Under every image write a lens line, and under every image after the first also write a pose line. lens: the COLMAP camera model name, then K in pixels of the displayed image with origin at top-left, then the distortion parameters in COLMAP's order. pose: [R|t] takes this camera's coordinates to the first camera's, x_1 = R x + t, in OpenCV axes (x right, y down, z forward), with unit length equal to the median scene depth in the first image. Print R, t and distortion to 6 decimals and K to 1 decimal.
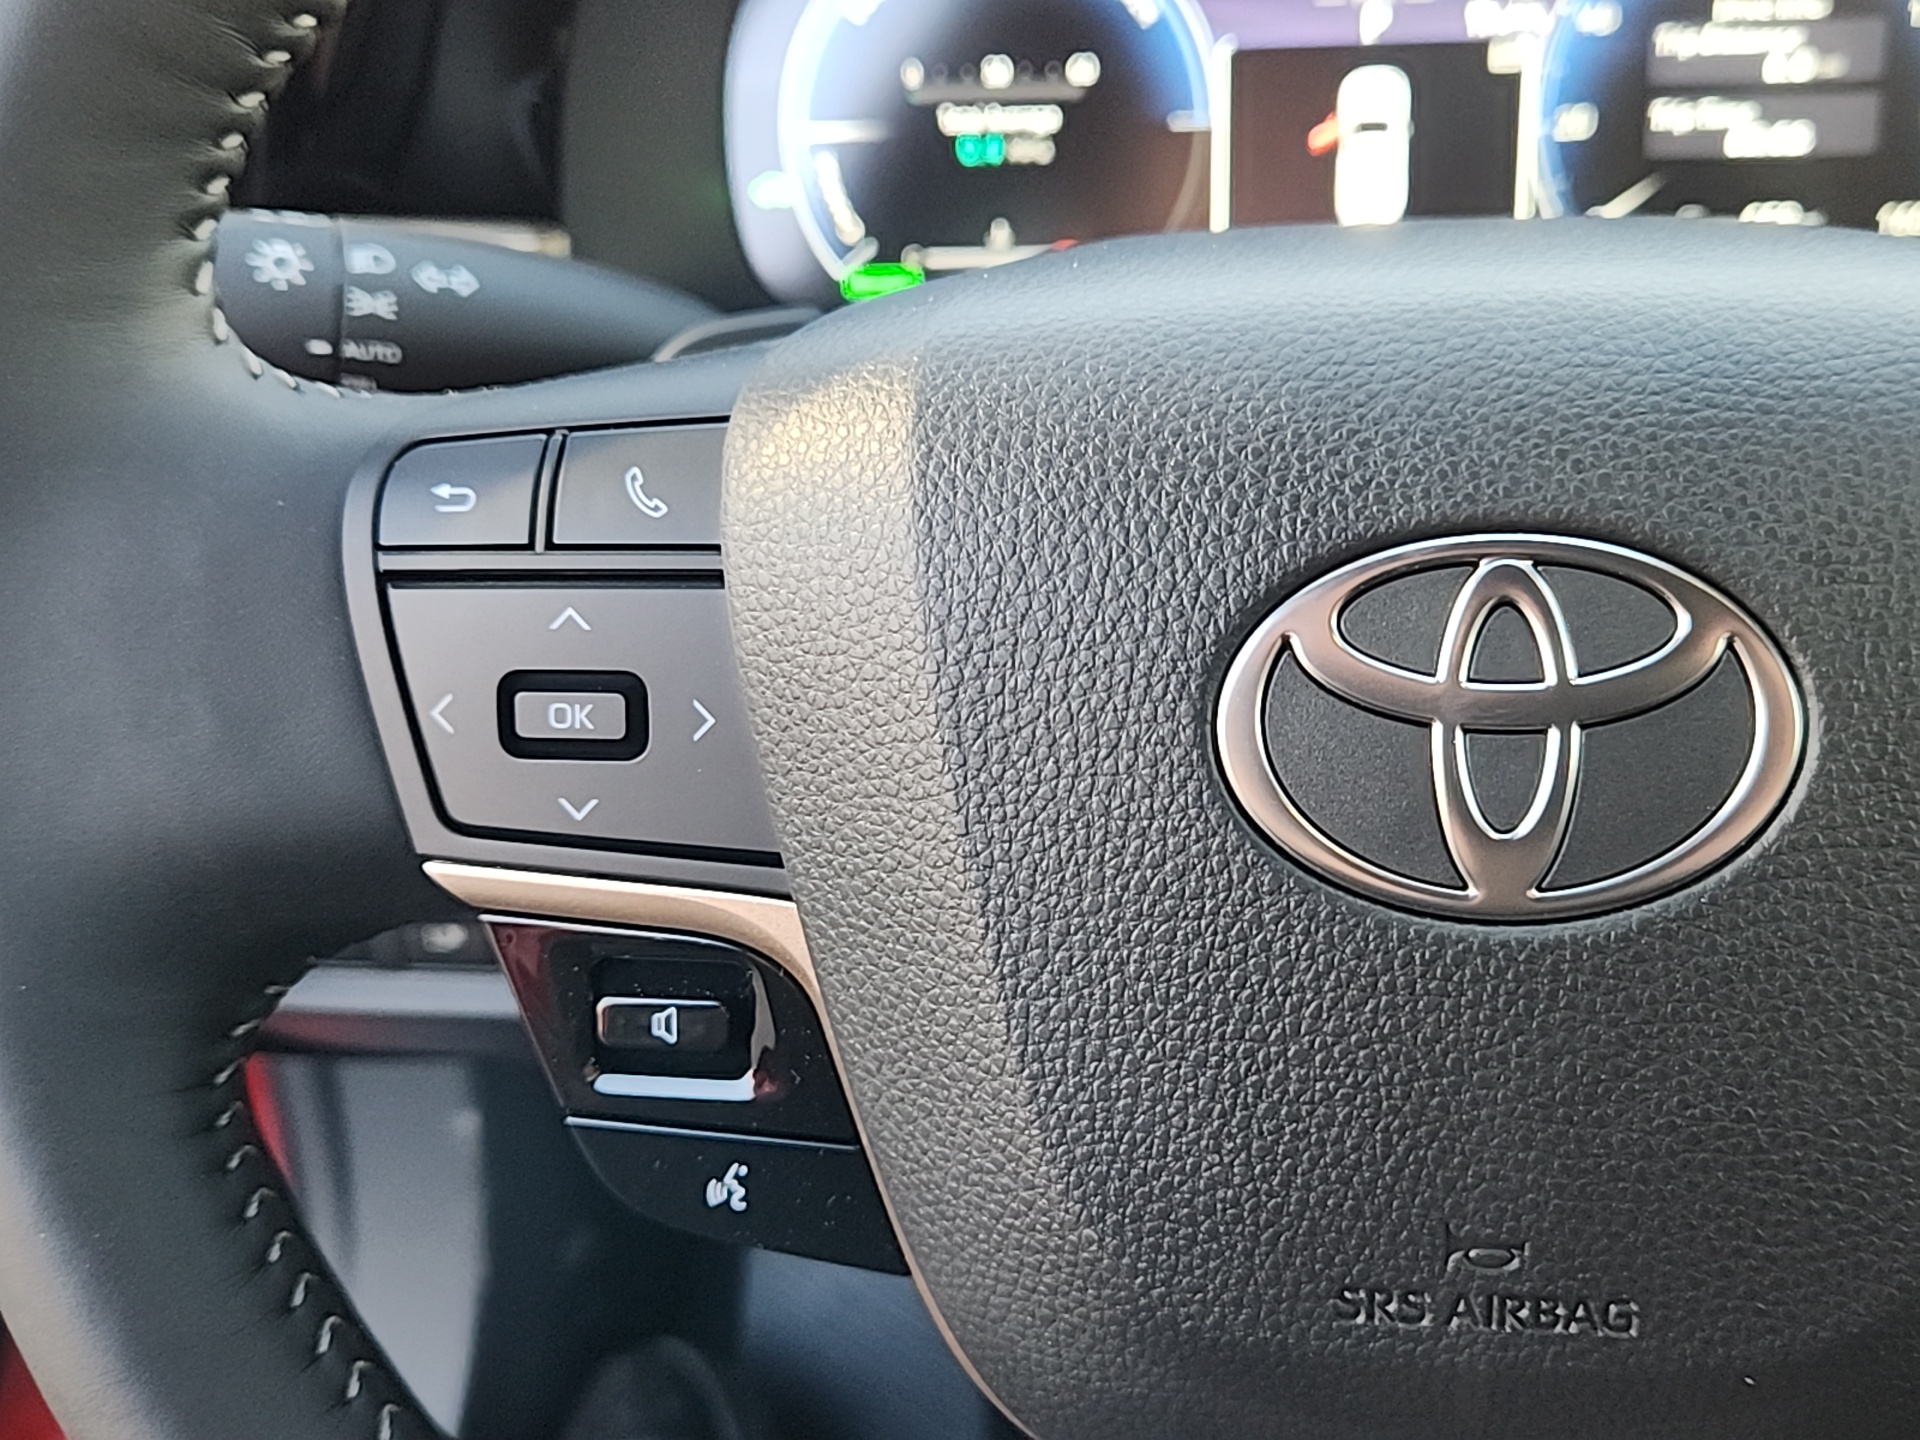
lens RADIAL K [[1809.6, 0, 990.4], [0, 1809.6, 726.1], [0, 0, 1]] dist [0.037774, -0.091176]
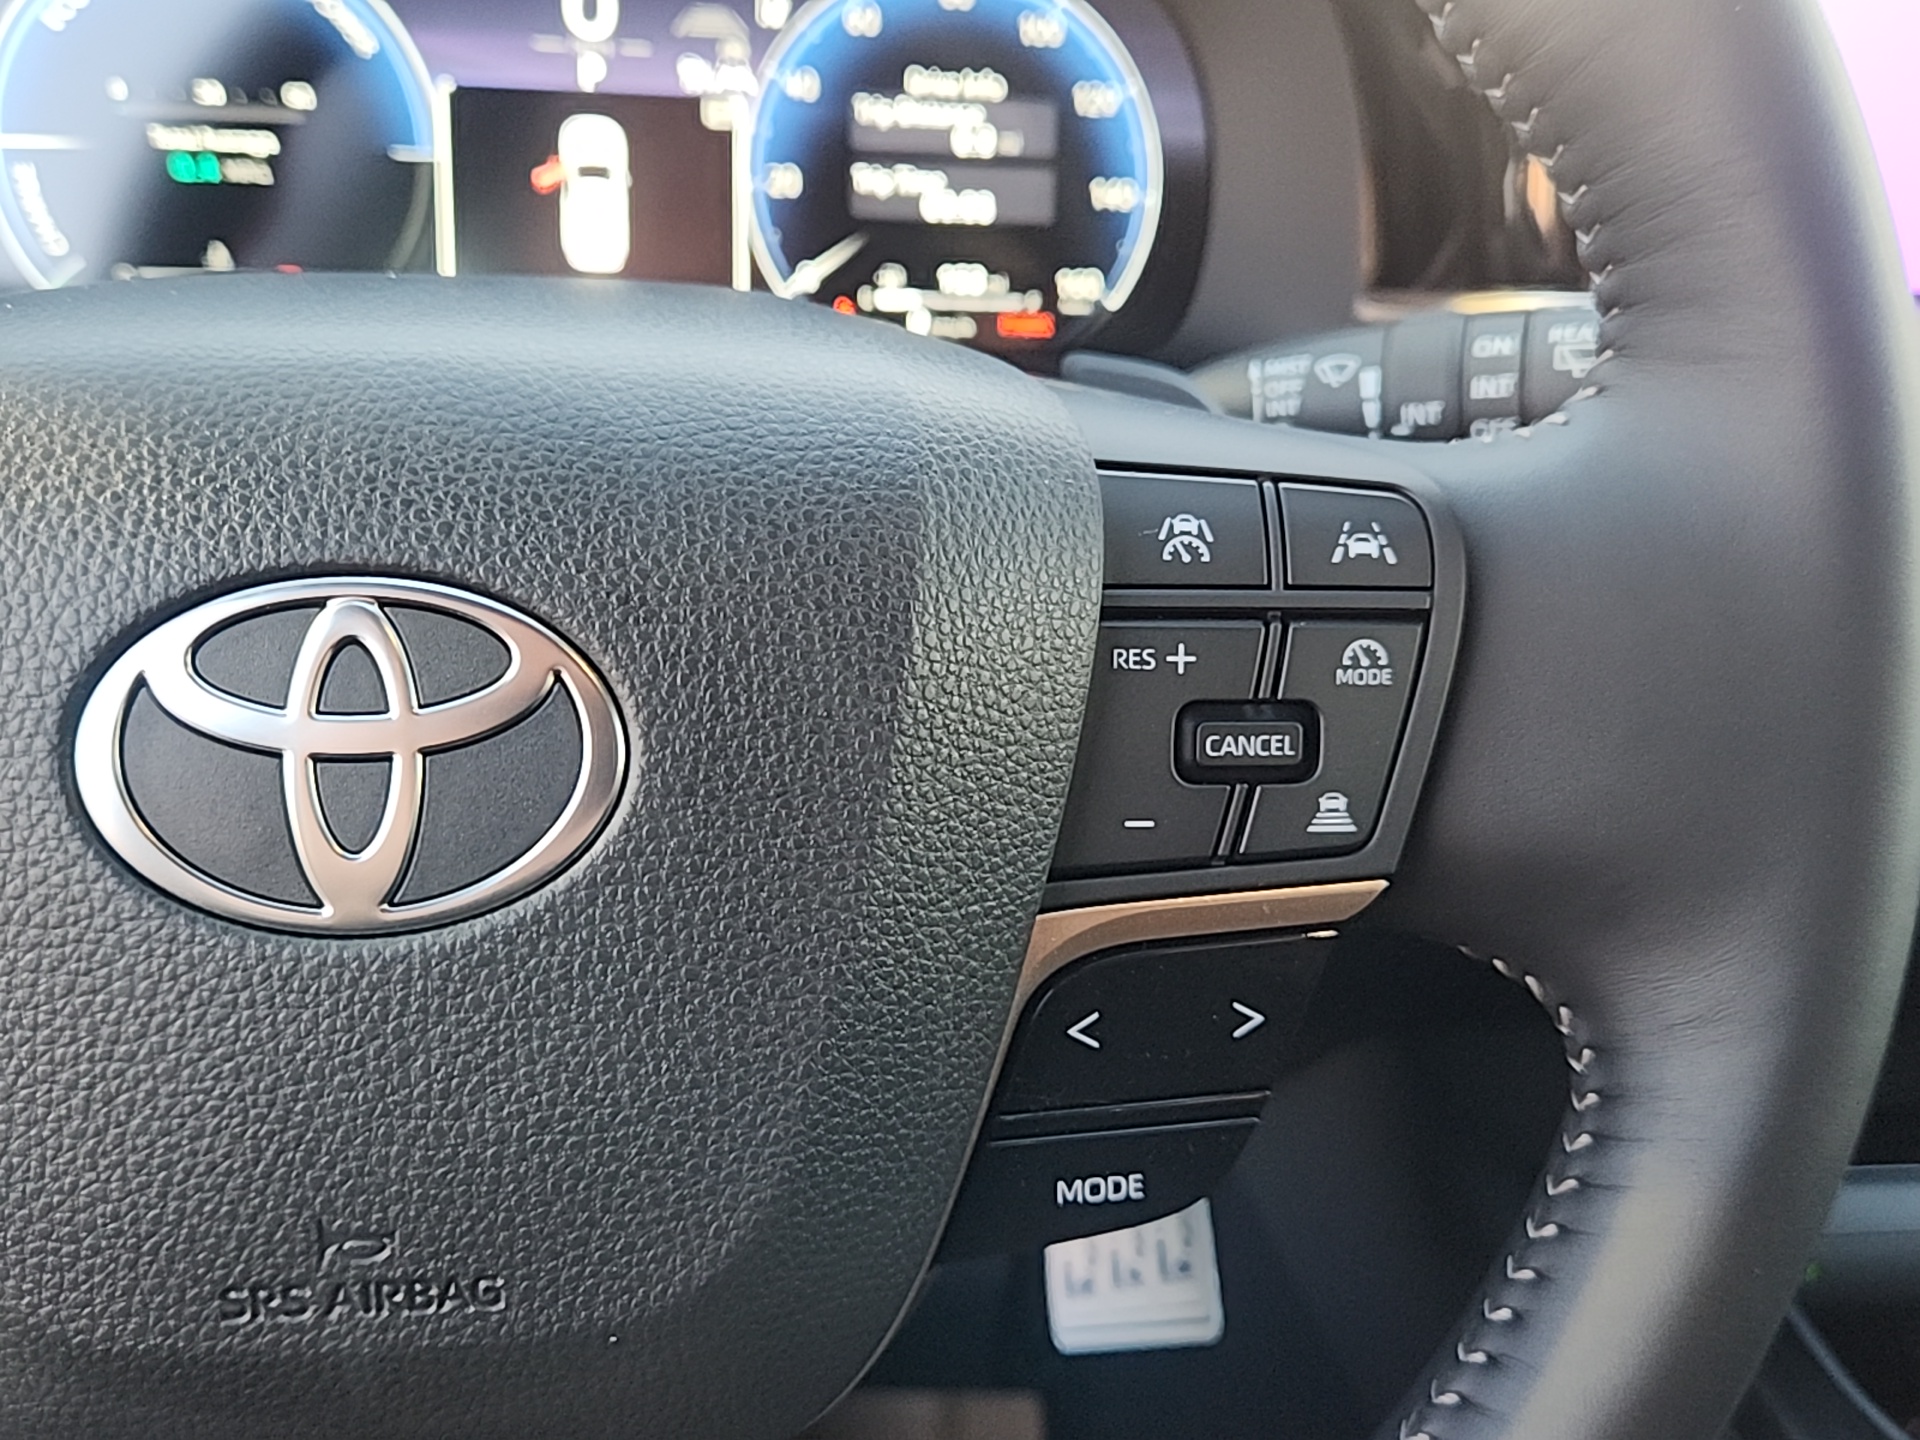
lens RADIAL K [[1809.6, 0, 979.9], [0, 1809.6, 728.0], [0, 0, 1]] dist [0.037774, -0.091176]
pose [[0.965255, -0.015830, 0.260831, 0.352096], [0.018152, 0.999814, -0.006497, -0.001873], [-0.260680, 0.011006, 0.965363, -0.137892]]
